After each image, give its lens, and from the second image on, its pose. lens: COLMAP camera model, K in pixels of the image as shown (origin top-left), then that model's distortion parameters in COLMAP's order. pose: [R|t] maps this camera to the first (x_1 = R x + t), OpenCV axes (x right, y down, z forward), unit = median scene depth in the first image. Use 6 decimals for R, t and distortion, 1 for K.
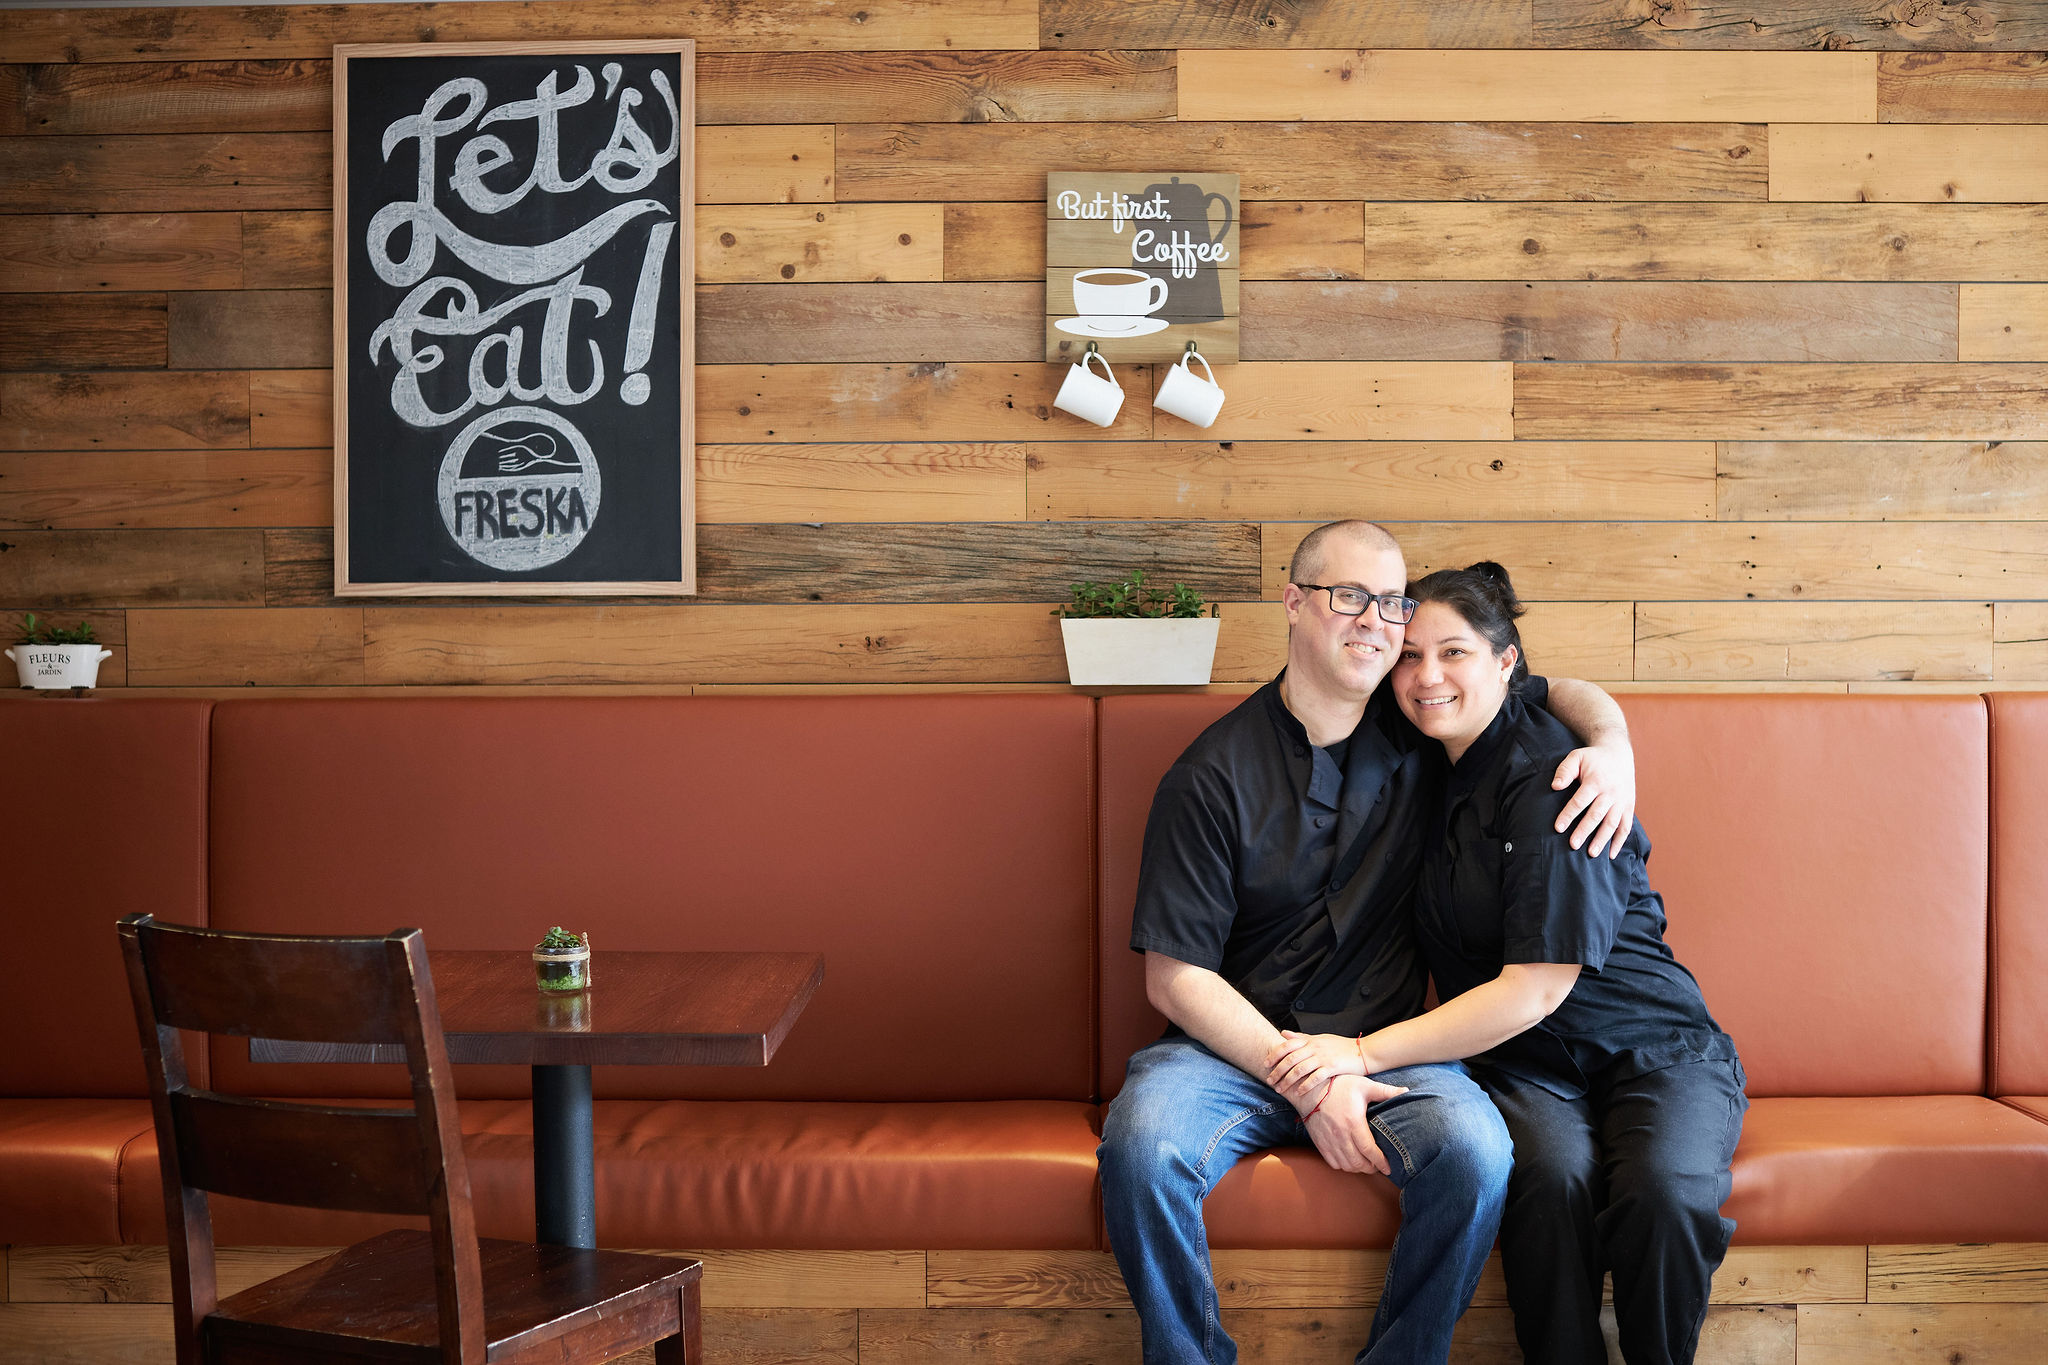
lens RADIAL K [[2358.9, 0, 1024.0], [0, 2358.9, 682.5], [0, 0, 1]] dist [-0.121811, 0.164323]
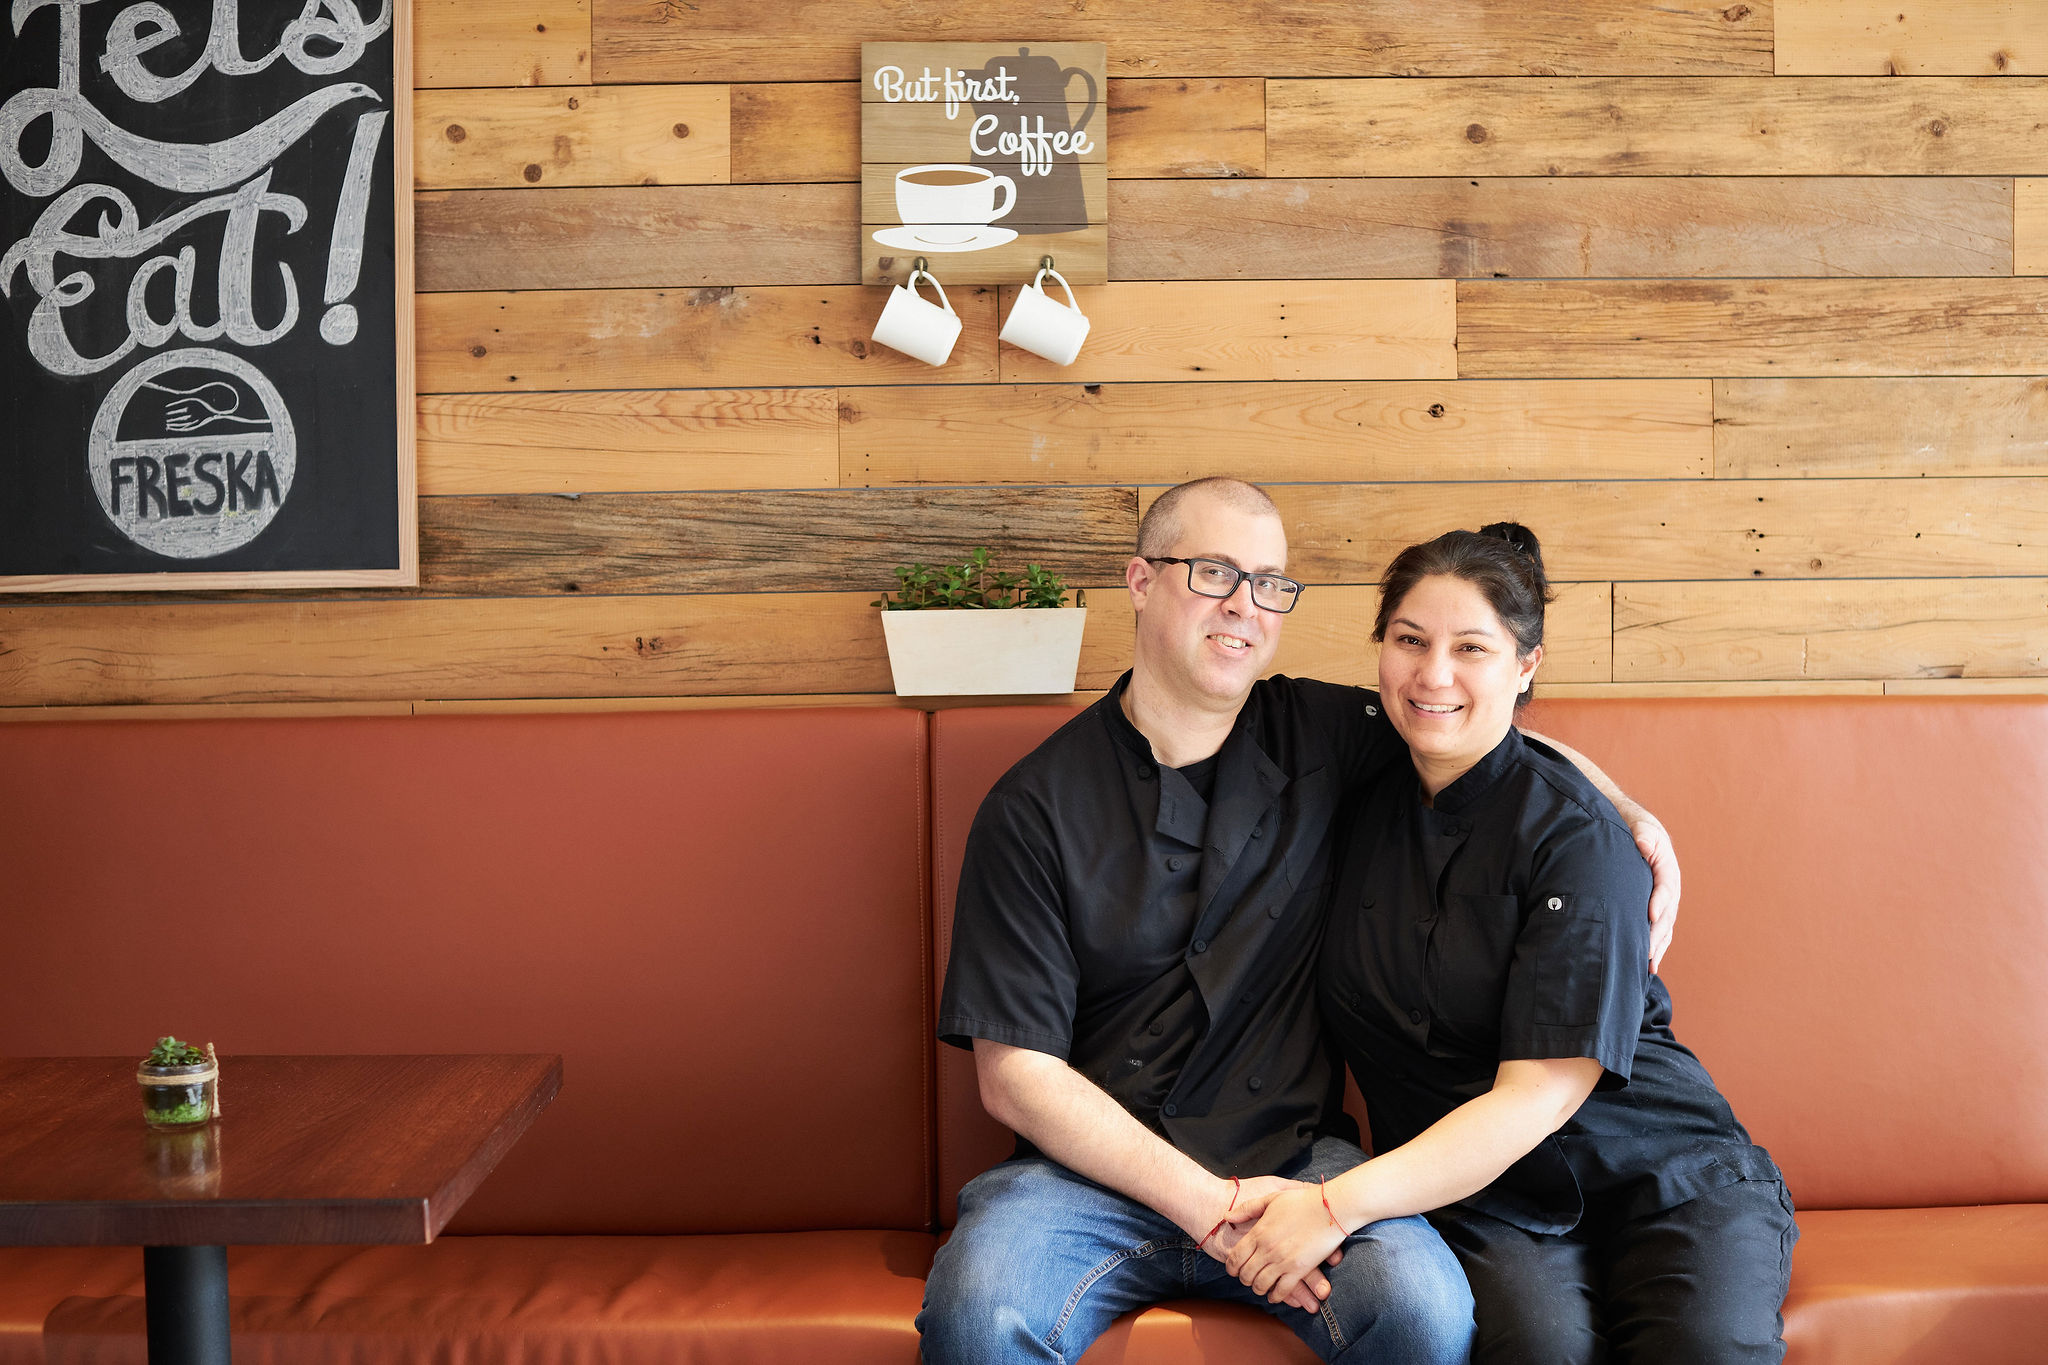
lens RADIAL K [[2358.9, 0, 1024.0], [0, 2358.9, 682.5], [0, 0, 1]] dist [-0.121811, 0.164323]
pose [[0.999572, -0.011497, 0.026882, 0.040750], [0.011448, 0.999933, 0.001983, -0.004443], [-0.026903, -0.001675, 0.999637, 0.215245]]
